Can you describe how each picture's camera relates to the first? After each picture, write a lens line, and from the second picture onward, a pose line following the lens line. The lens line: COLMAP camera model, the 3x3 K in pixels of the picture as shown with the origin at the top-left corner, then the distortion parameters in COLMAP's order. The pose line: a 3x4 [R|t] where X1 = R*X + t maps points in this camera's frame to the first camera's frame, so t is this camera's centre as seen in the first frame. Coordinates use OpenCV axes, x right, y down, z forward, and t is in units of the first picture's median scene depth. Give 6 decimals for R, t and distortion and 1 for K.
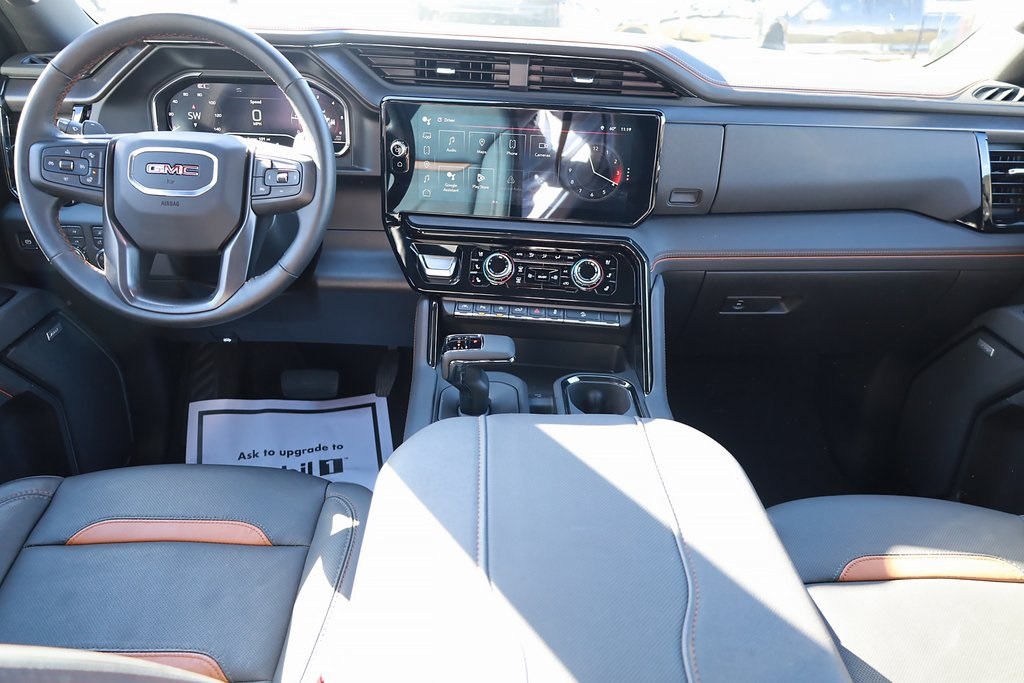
lens RADIAL K [[685.1, 0, 513.7], [0, 685.1, 345.1], [0, 0, 1]] dist [-0.022088, 0.004677]
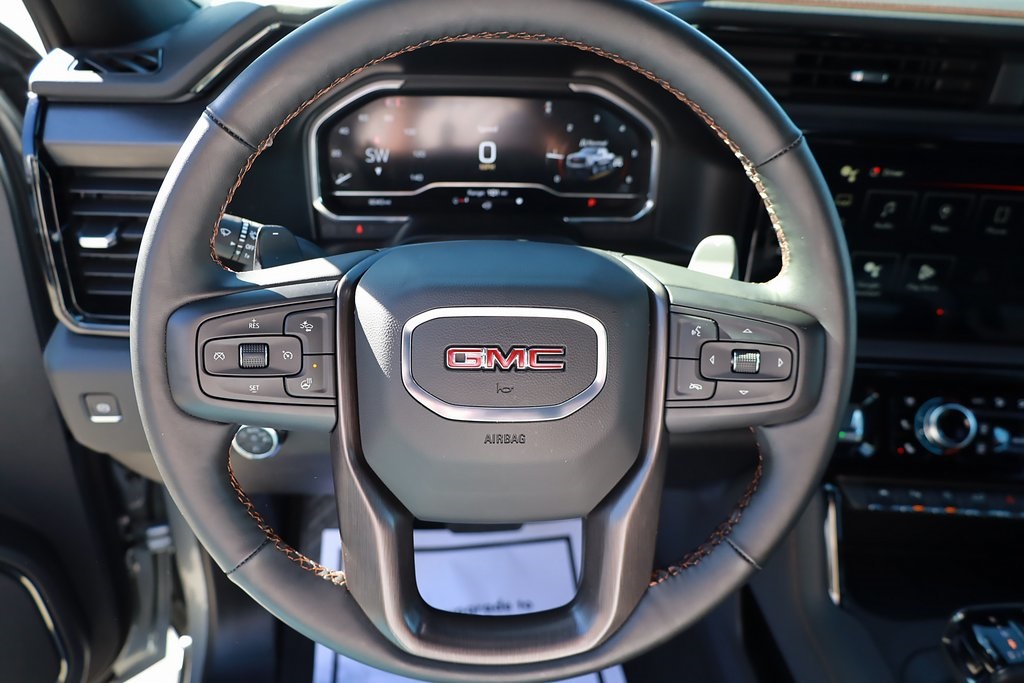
lens RADIAL K [[685.1, 0, 513.7], [0, 685.1, 345.1], [0, 0, 1]] dist [-0.022088, 0.004677]
pose [[0.999297, -0.027613, 0.025375, -0.453512], [0.025651, 0.996881, 0.074633, -0.266711], [-0.027357, -0.073930, 0.996888, 0.513113]]
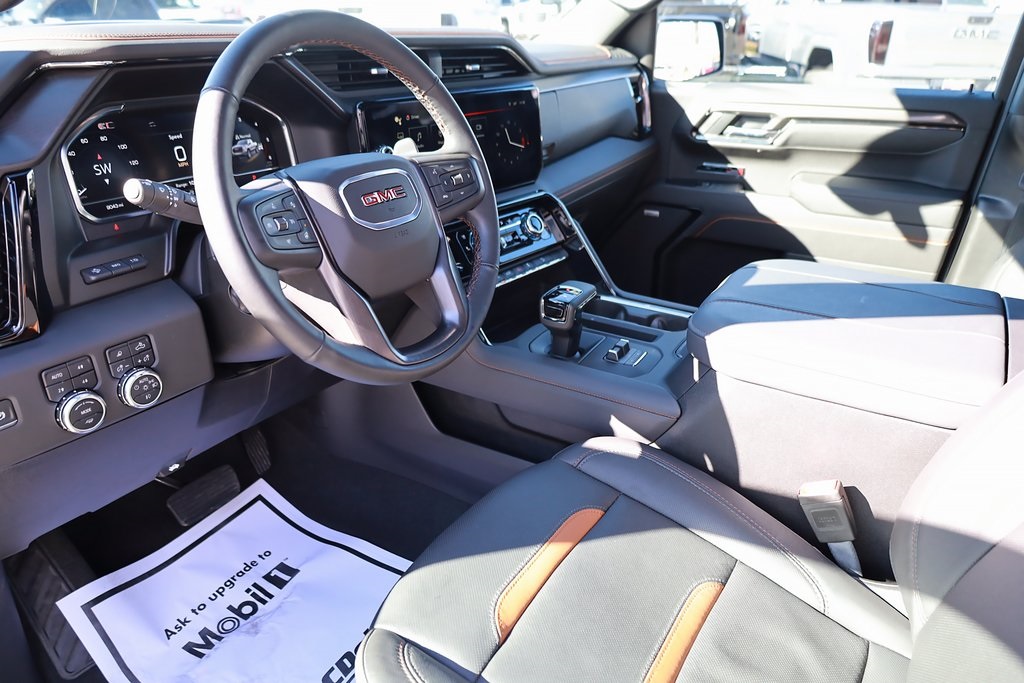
lens RADIAL K [[685.1, 0, 513.7], [0, 685.1, 345.1], [0, 0, 1]] dist [-0.022088, 0.004677]
pose [[0.542006, -0.384818, 0.747091, -1.001107], [0.397529, 0.900648, 0.175511, -0.157935], [-0.740406, 0.201862, 0.641133, 0.340266]]
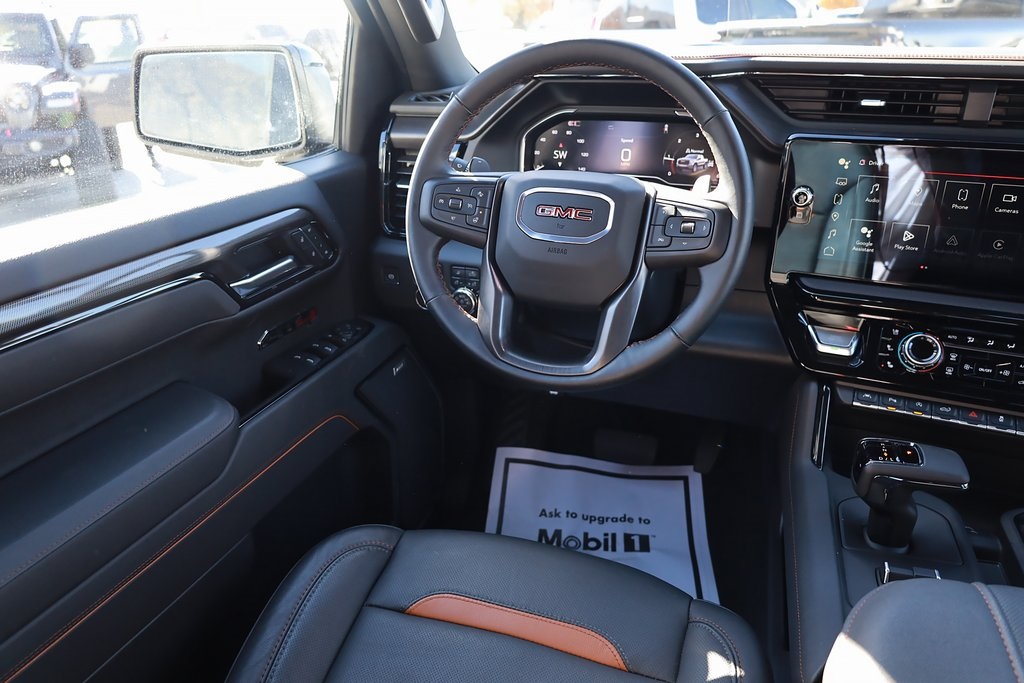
lens RADIAL K [[685.1, 0, 513.7], [0, 685.1, 345.1], [0, 0, 1]] dist [-0.022088, 0.004677]
pose [[0.931477, 0.100977, -0.349506, -0.209217], [-0.121574, 0.991876, -0.037444, -0.041291], [0.342886, 0.077369, 0.936185, 0.141637]]
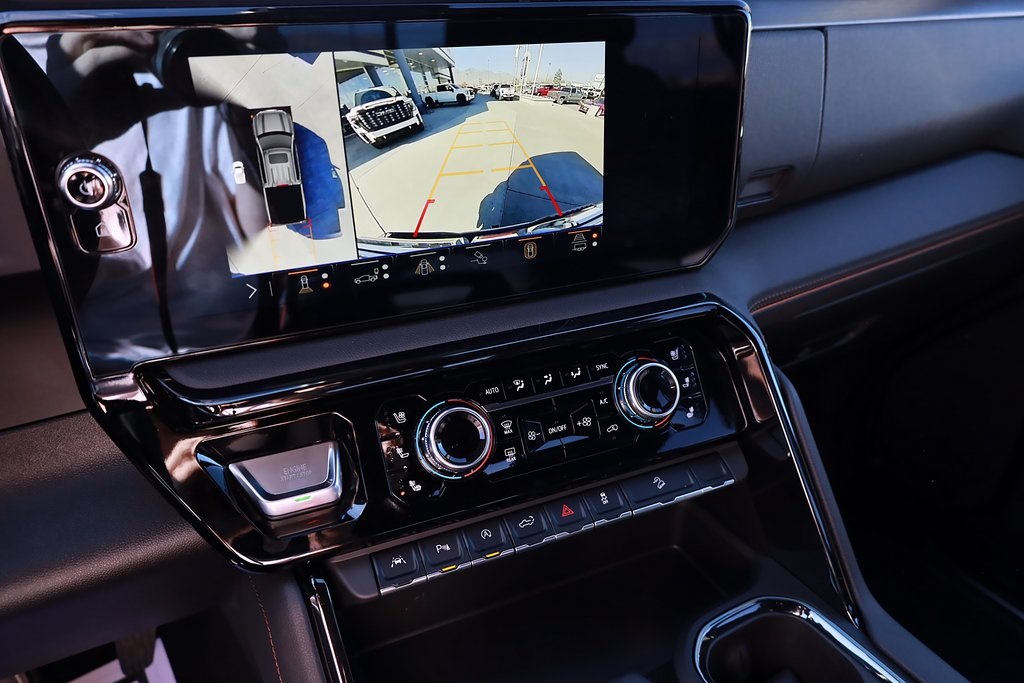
lens RADIAL K [[685.1, 0, 513.7], [0, 685.1, 345.1], [0, 0, 1]] dist [-0.022088, 0.004677]
pose [[0.873087, -0.258180, 0.413597, -0.162249], [0.247132, 0.965585, 0.081062, -0.216703], [-0.420291, 0.031439, 0.906844, 0.719769]]
